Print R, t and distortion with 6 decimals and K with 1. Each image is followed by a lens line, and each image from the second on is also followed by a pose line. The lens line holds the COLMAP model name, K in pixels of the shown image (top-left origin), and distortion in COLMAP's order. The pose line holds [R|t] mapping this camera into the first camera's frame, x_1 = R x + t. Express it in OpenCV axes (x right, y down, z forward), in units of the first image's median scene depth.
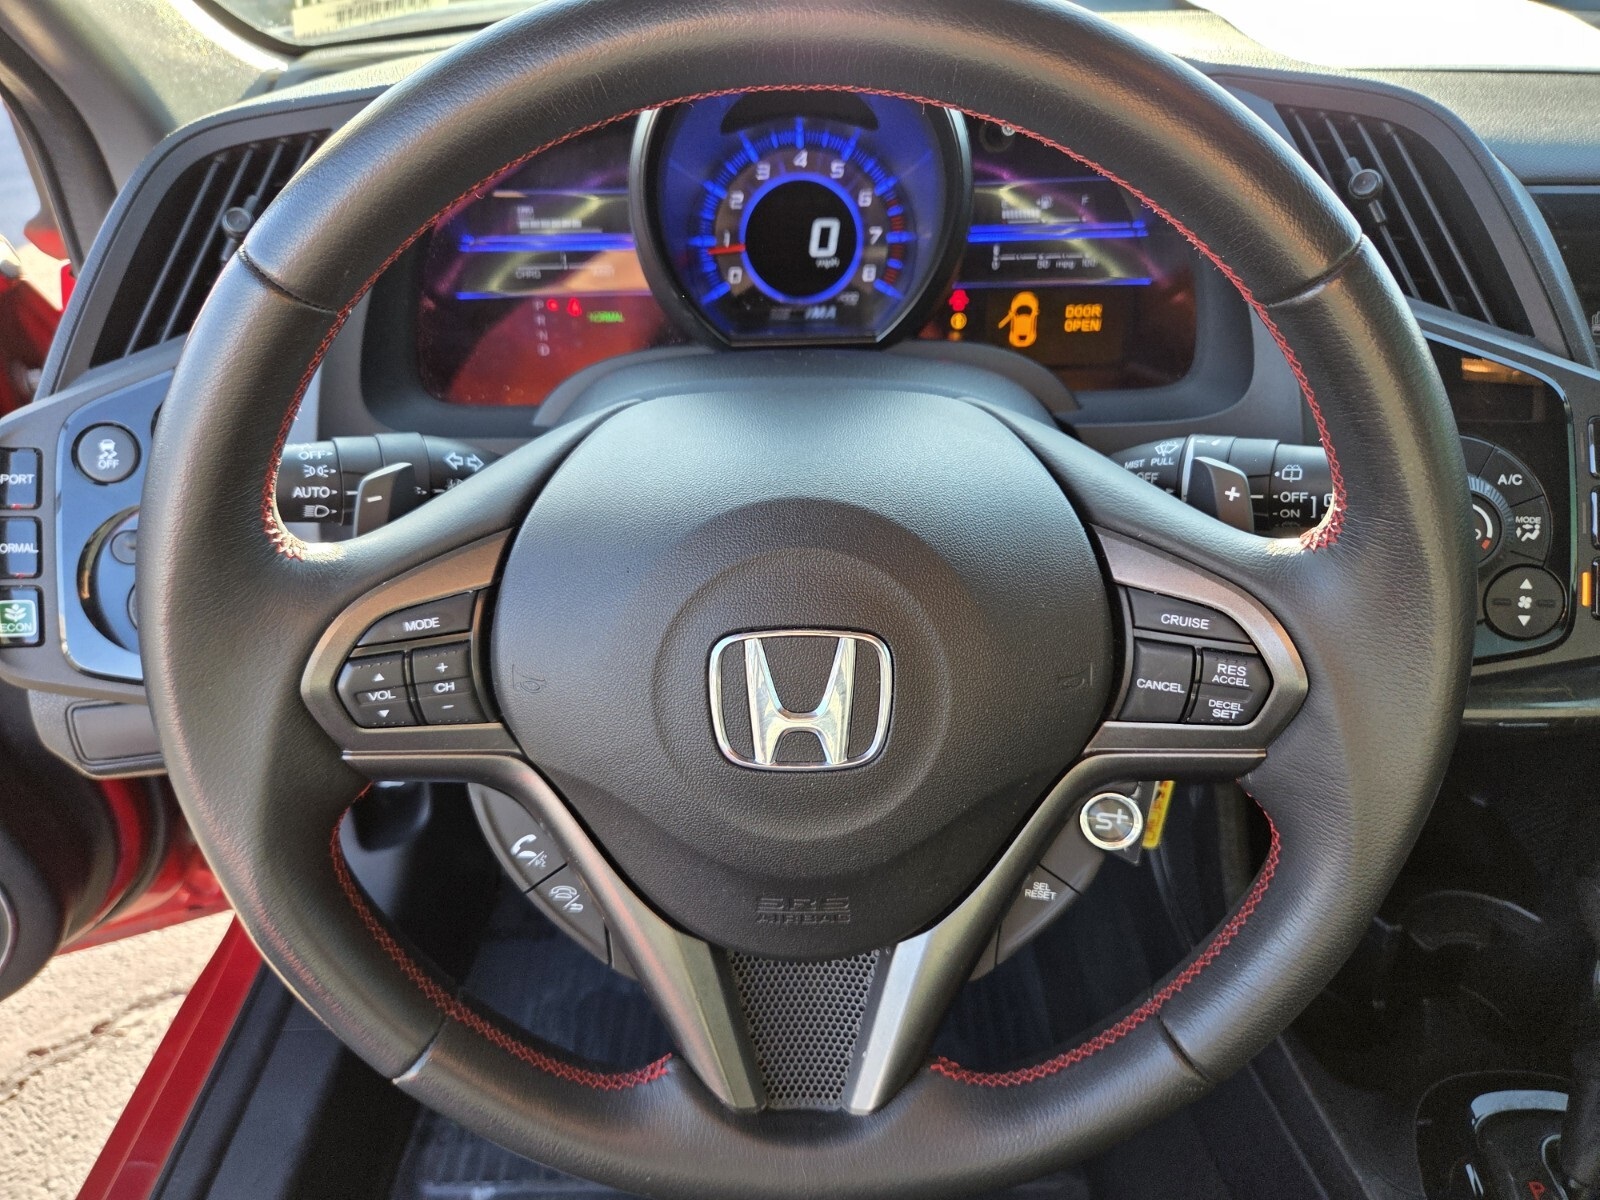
lens RADIAL K [[1089.2, 0, 800.0], [0, 1089.2, 600.0], [0, 0, 1]] dist [0.088552, -0.093779]
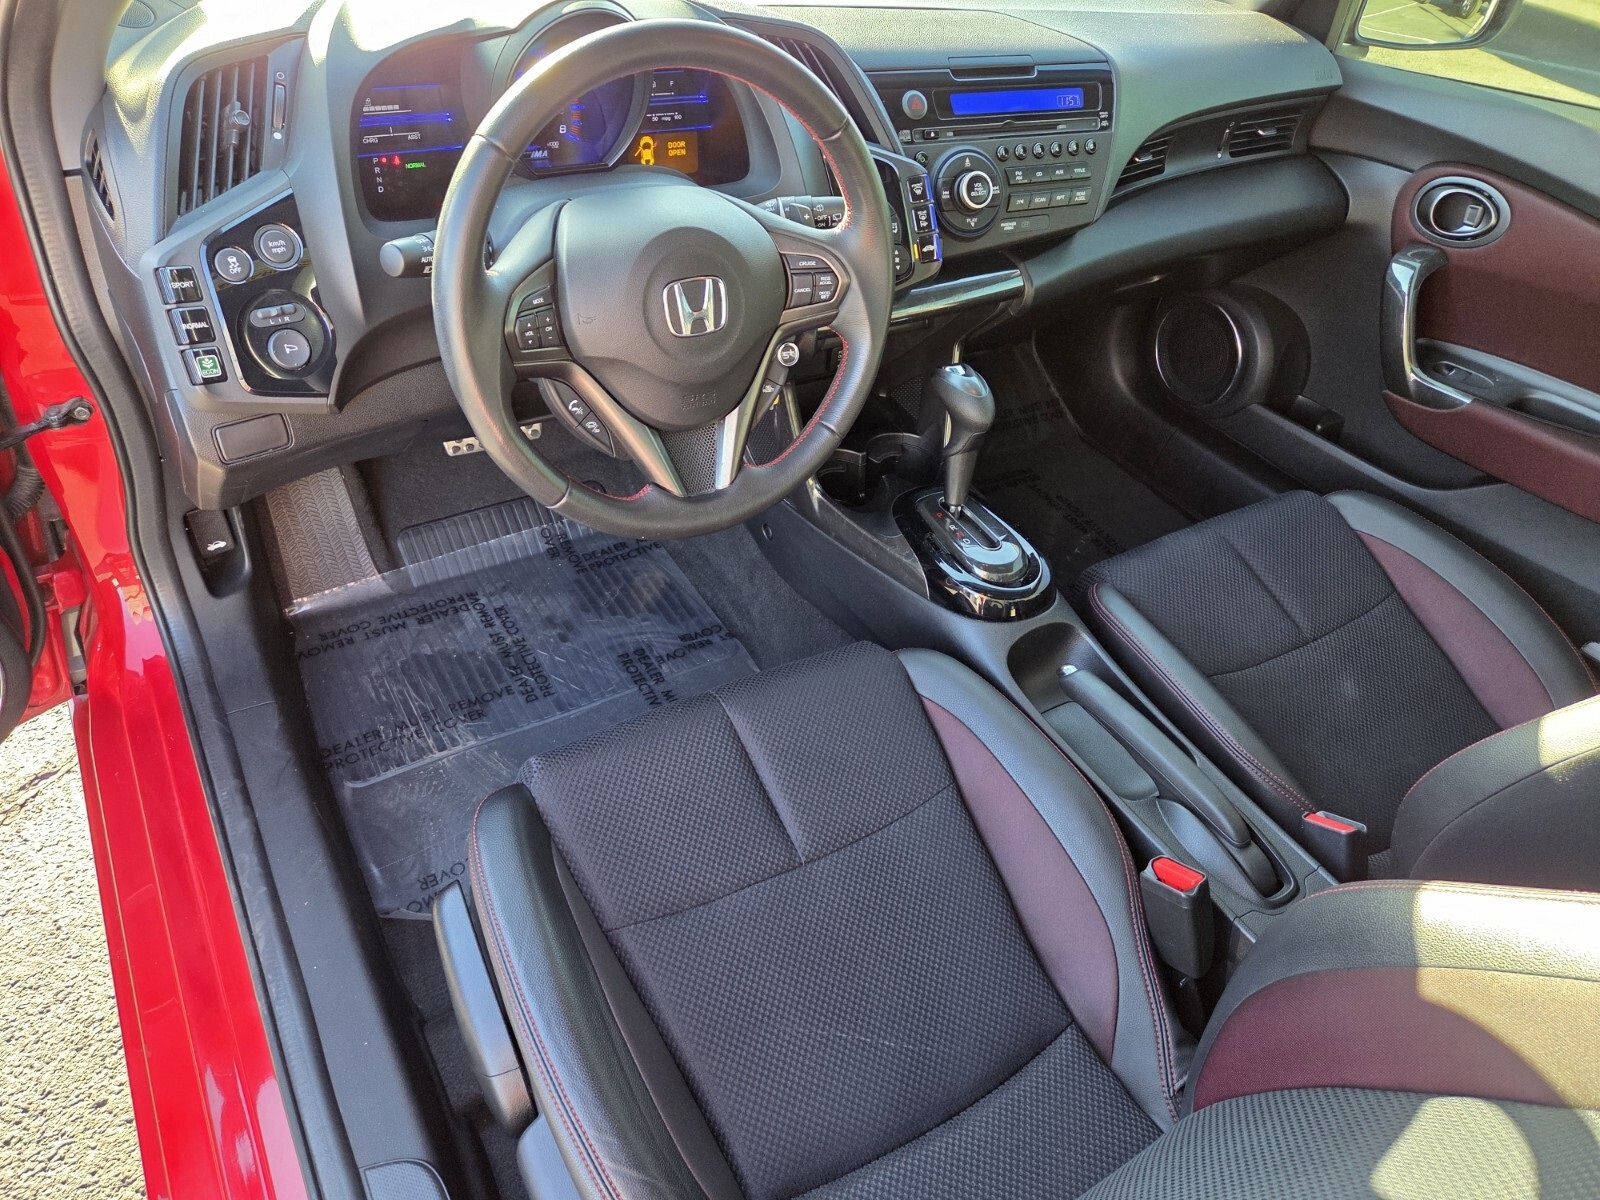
lens RADIAL K [[1089.2, 0, 800.0], [0, 1089.2, 600.0], [0, 0, 1]] dist [0.088552, -0.093779]
pose [[0.852604, -0.255651, 0.455751, -0.840312], [0.189159, 0.964000, 0.186877, 0.233757], [-0.487119, -0.073123, 0.870269, -1.070117]]
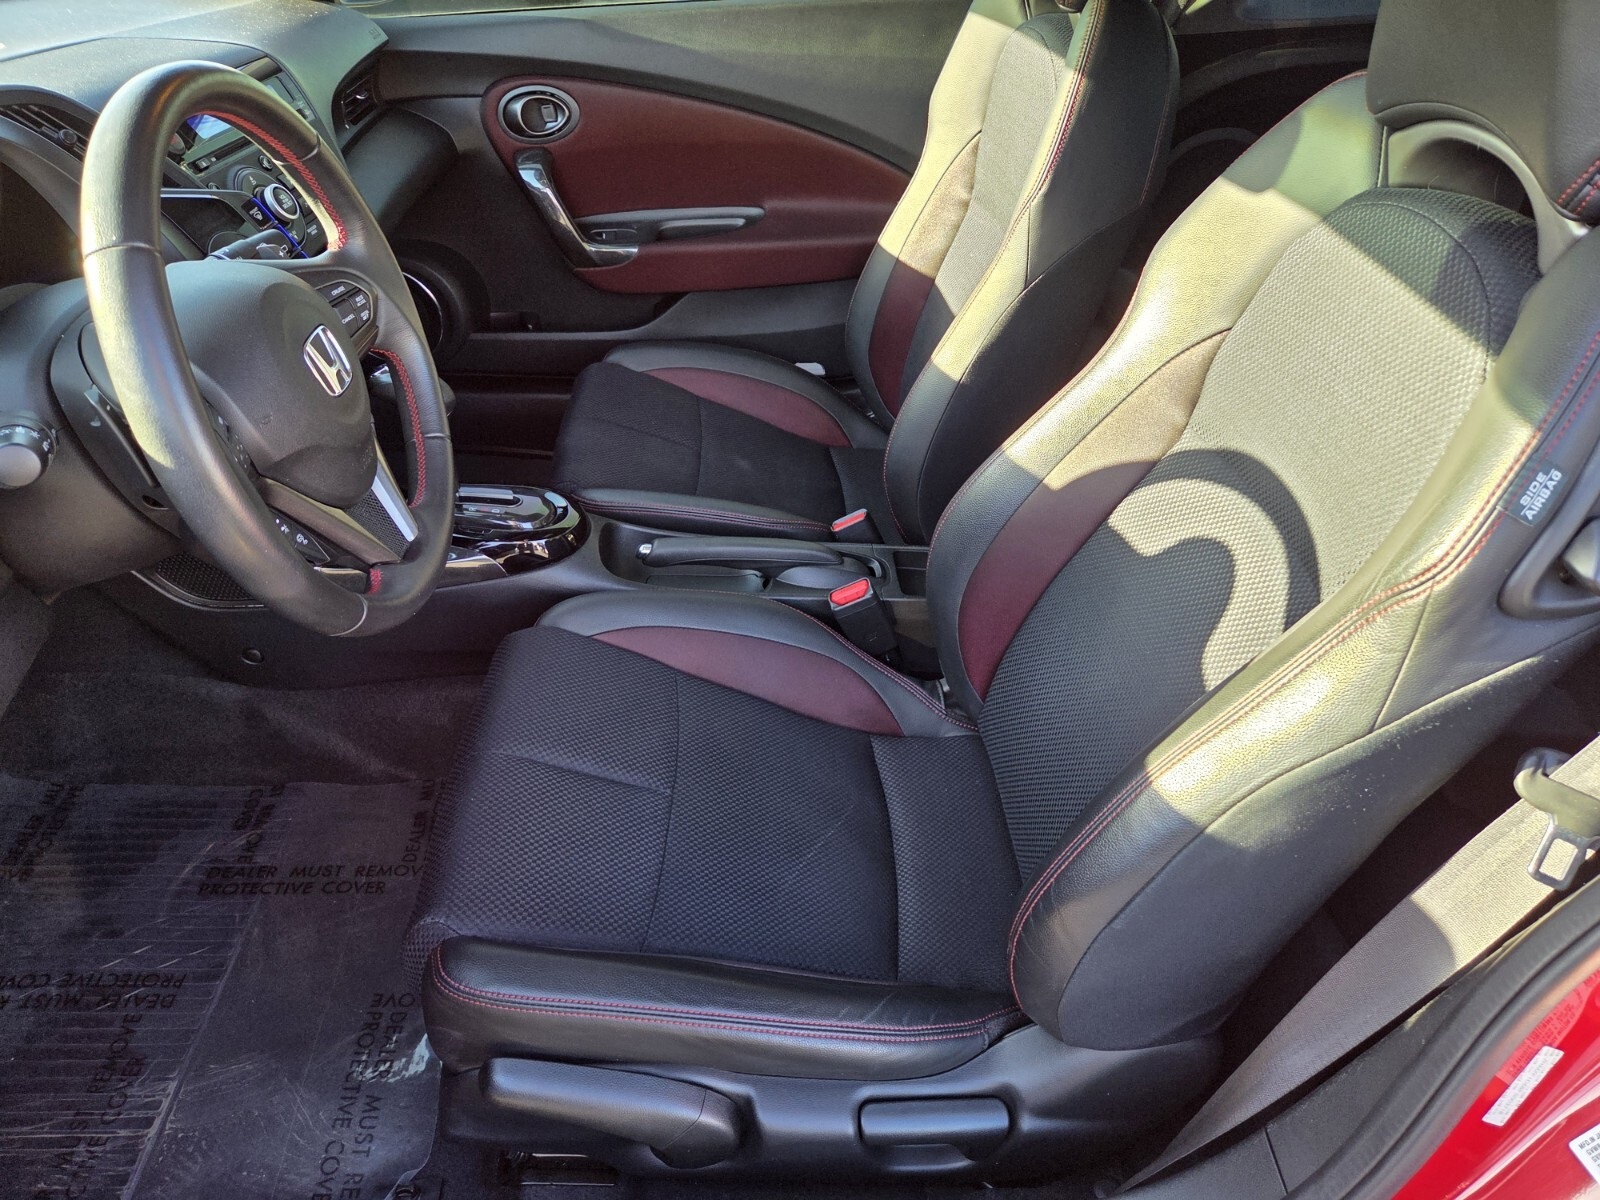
lens RADIAL K [[1089.2, 0, 800.0], [0, 1089.2, 600.0], [0, 0, 1]] dist [0.088552, -0.093779]
pose [[-0.036562, -0.566258, 0.823417, -1.665832], [0.510696, 0.697661, 0.502453, -0.167770], [-0.858984, 0.438886, 0.263678, -0.222055]]
